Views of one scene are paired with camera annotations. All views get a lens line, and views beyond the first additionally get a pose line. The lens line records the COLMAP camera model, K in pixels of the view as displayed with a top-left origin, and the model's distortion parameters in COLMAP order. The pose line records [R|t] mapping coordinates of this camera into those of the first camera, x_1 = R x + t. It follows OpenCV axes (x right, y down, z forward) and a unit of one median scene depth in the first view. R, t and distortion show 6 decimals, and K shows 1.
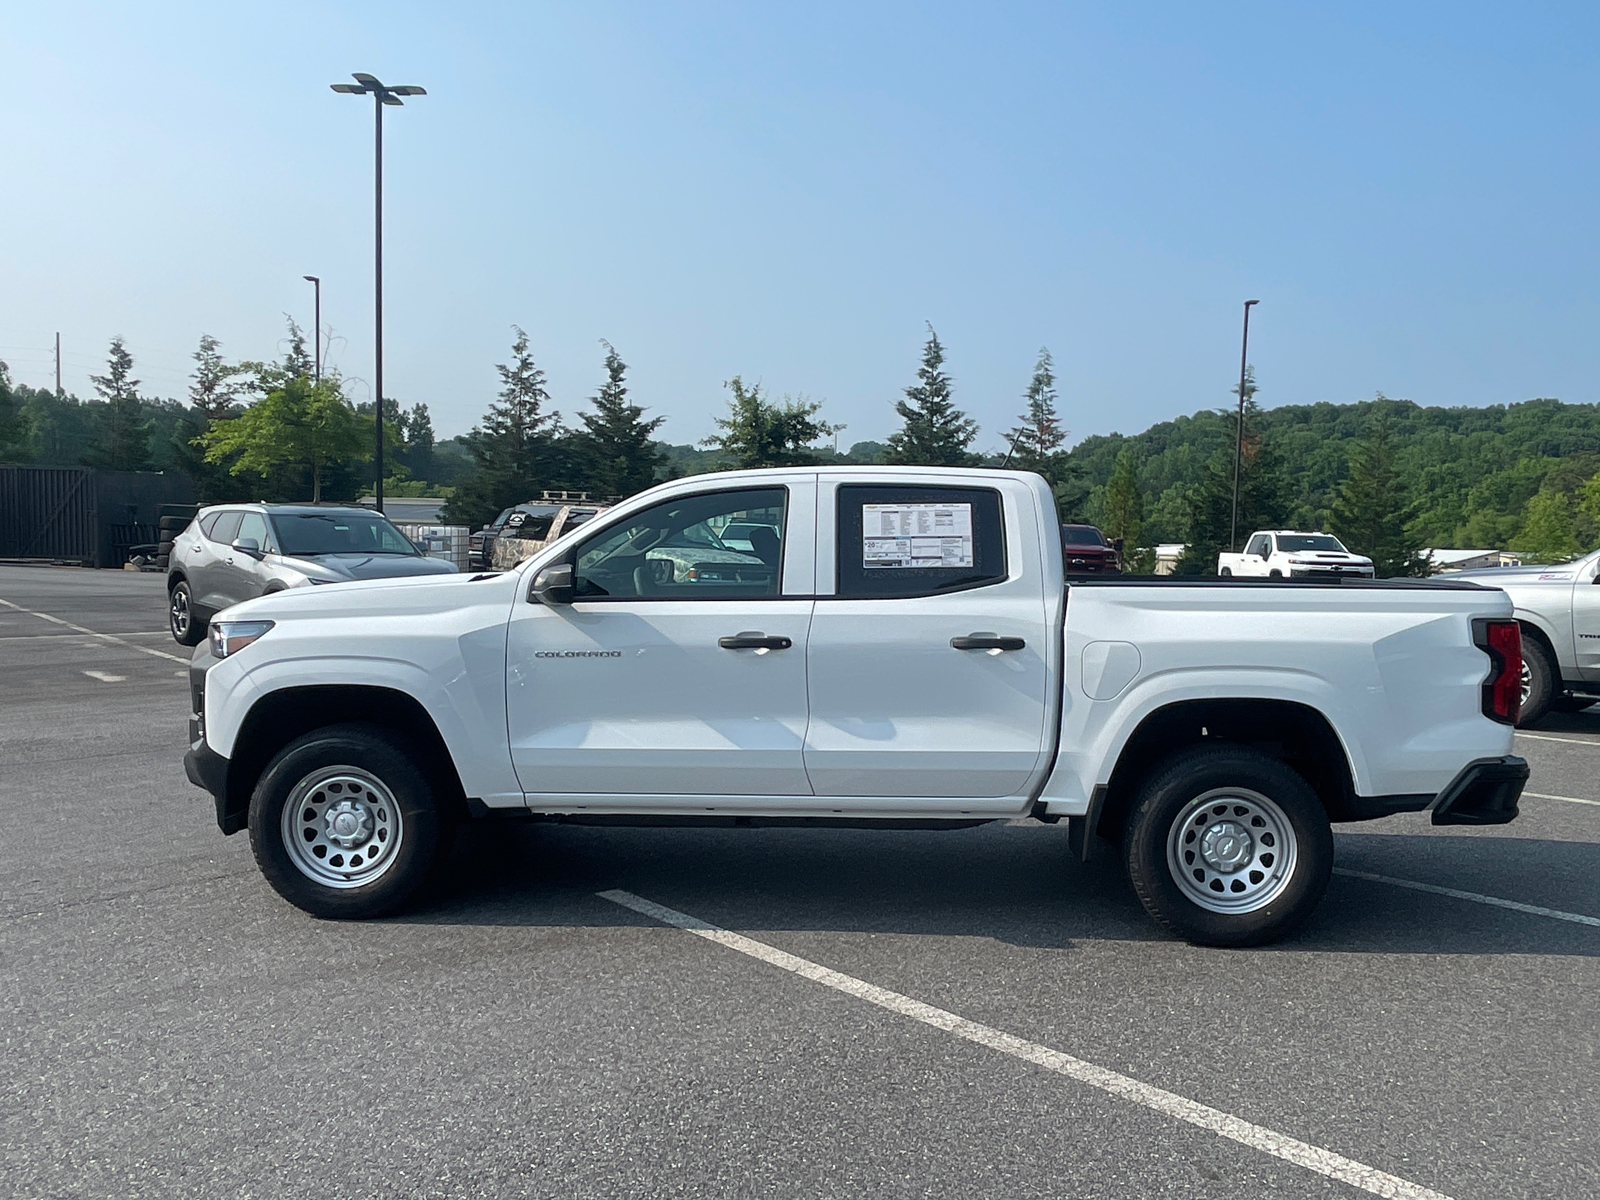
lens RADIAL K [[1219.0, 0, 807.4], [0, 1219.0, 586.4], [0, 0, 1]] dist [0.006709, -0.010403]
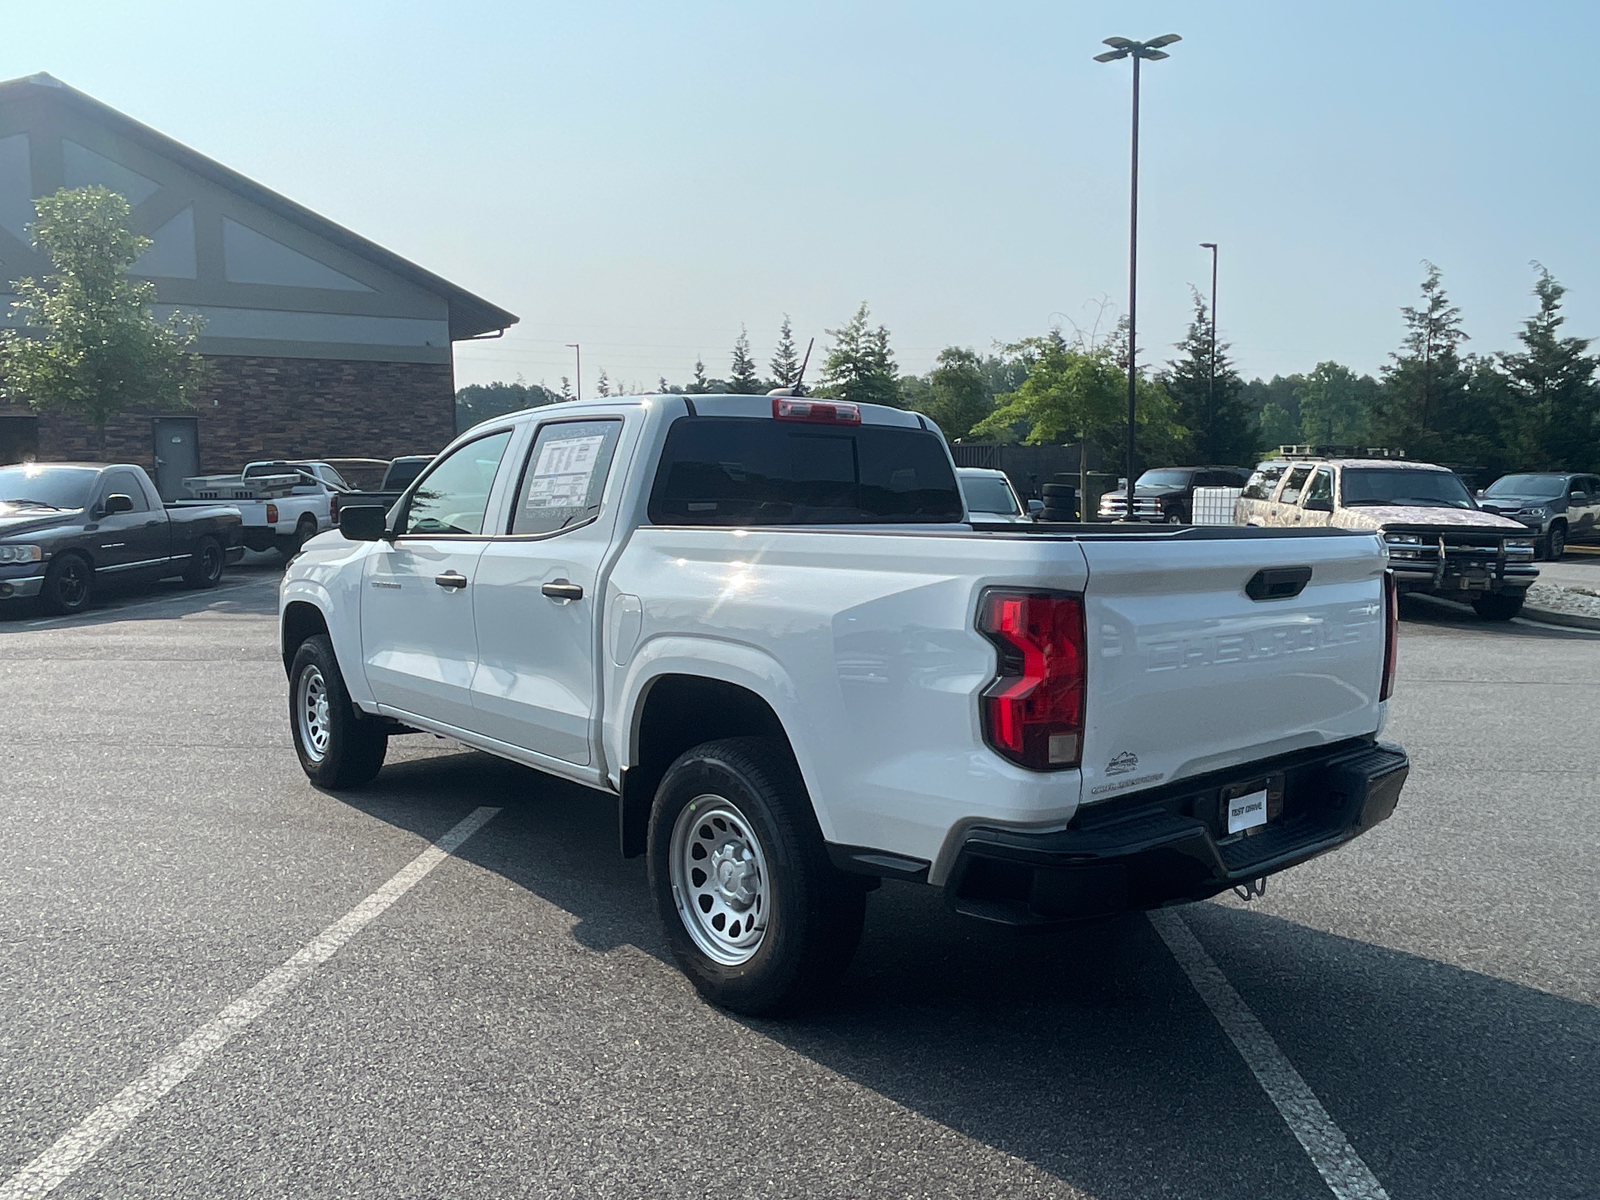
lens RADIAL K [[1219.0, 0, 805.2], [0, 1219.0, 587.6], [0, 0, 1]] dist [0.006709, -0.010403]
pose [[0.678438, 0.042355, -0.733436, 0.118055], [-0.022345, 0.999064, 0.037025, 0.000863], [0.734318, -0.008731, 0.678750, 0.066874]]
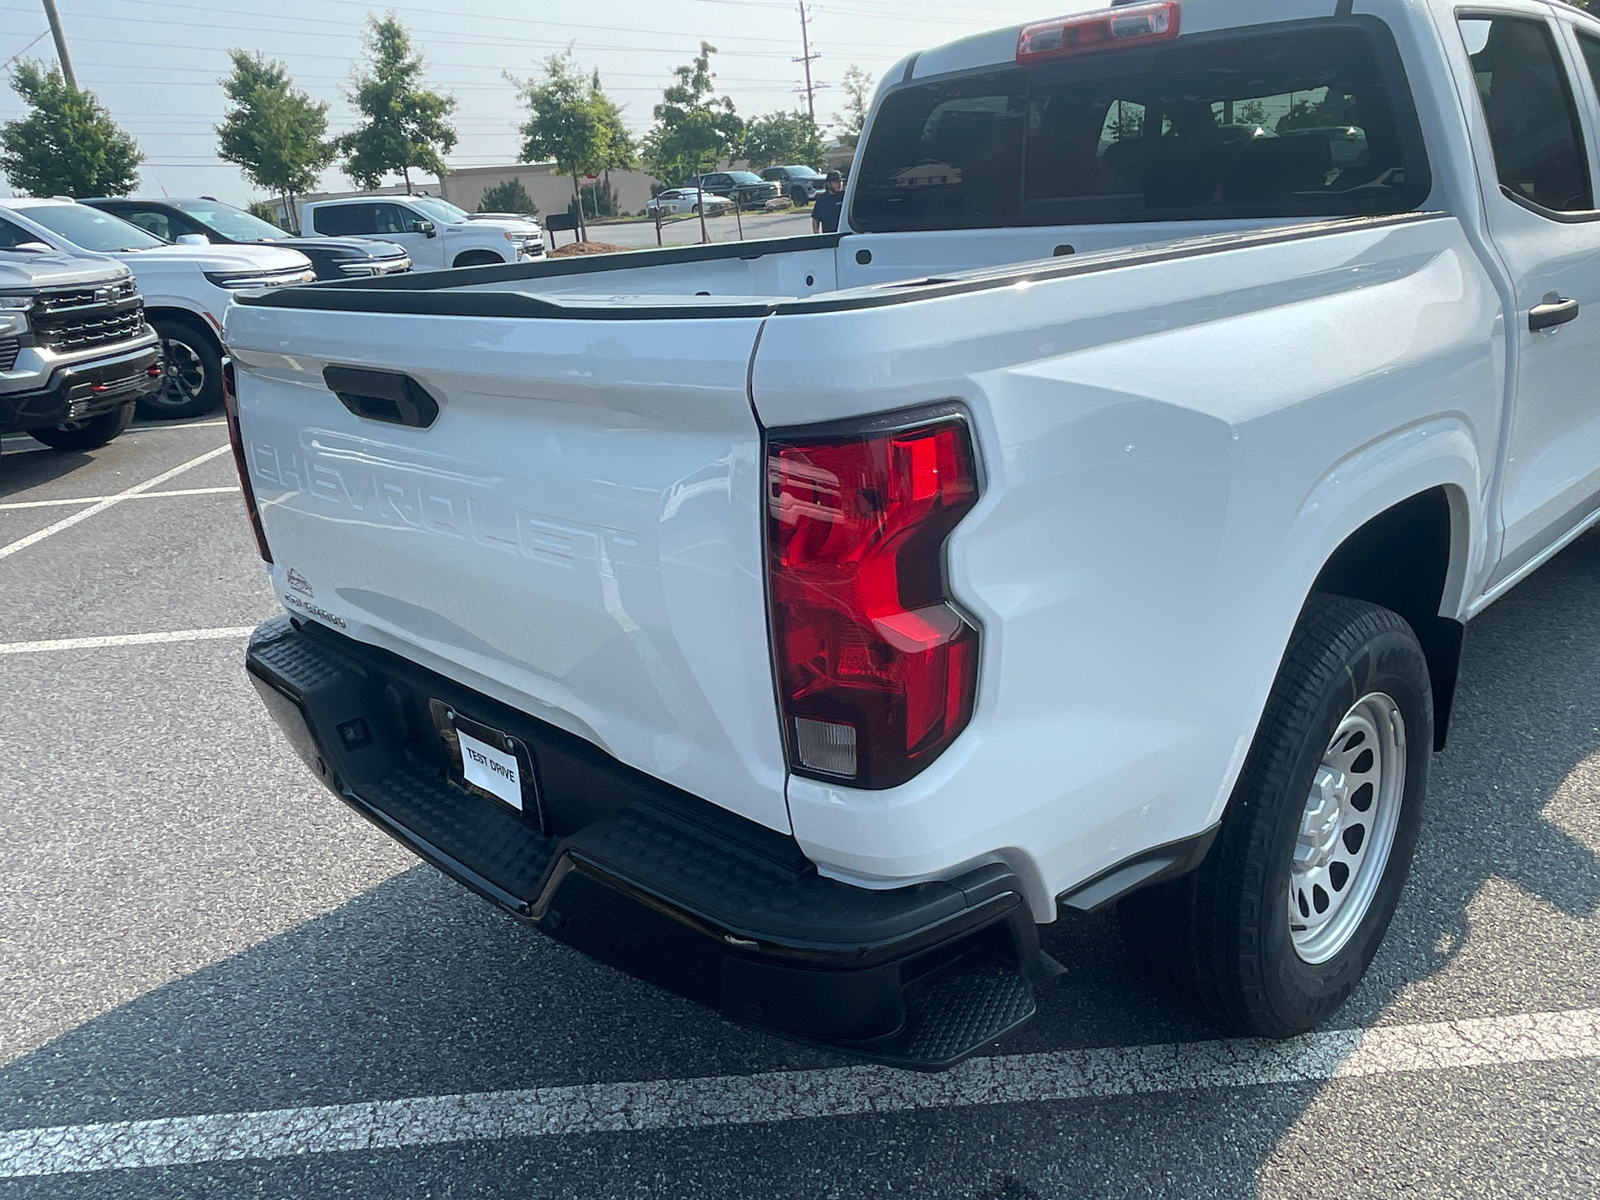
lens RADIAL K [[1219.0, 0, 804.6], [0, 1219.0, 586.8], [0, 0, 1]] dist [0.006709, -0.010403]
pose [[-0.677851, 0.256719, -0.688922, 0.101100], [0.032075, 0.946489, 0.321139, -0.004735], [0.734500, 0.195587, -0.649812, 0.194684]]
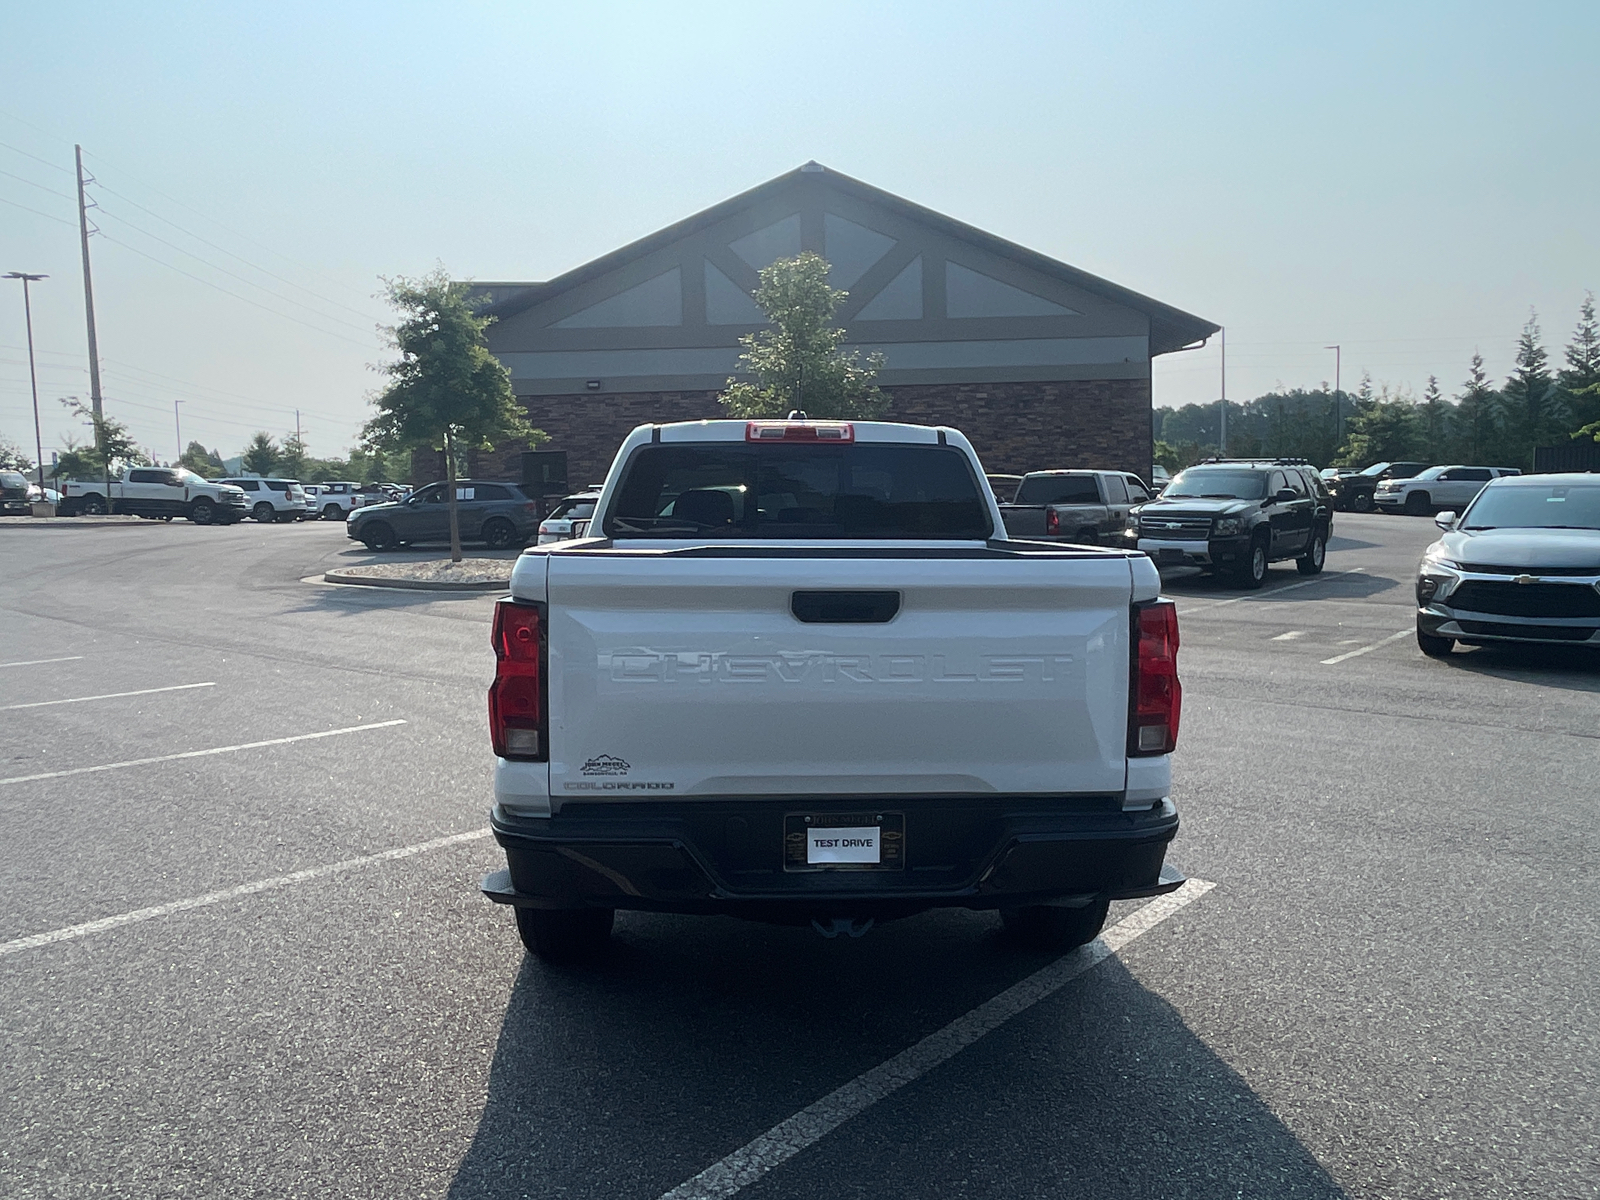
lens RADIAL K [[1219.0, 0, 803.1], [0, 1219.0, 585.9], [0, 0, 1]] dist [0.006709, -0.010403]
pose [[0.110154, 0.049927, -0.992660, 0.158389], [-0.038868, 0.998190, 0.045892, -0.002029], [0.993154, 0.033527, 0.111895, 0.137989]]
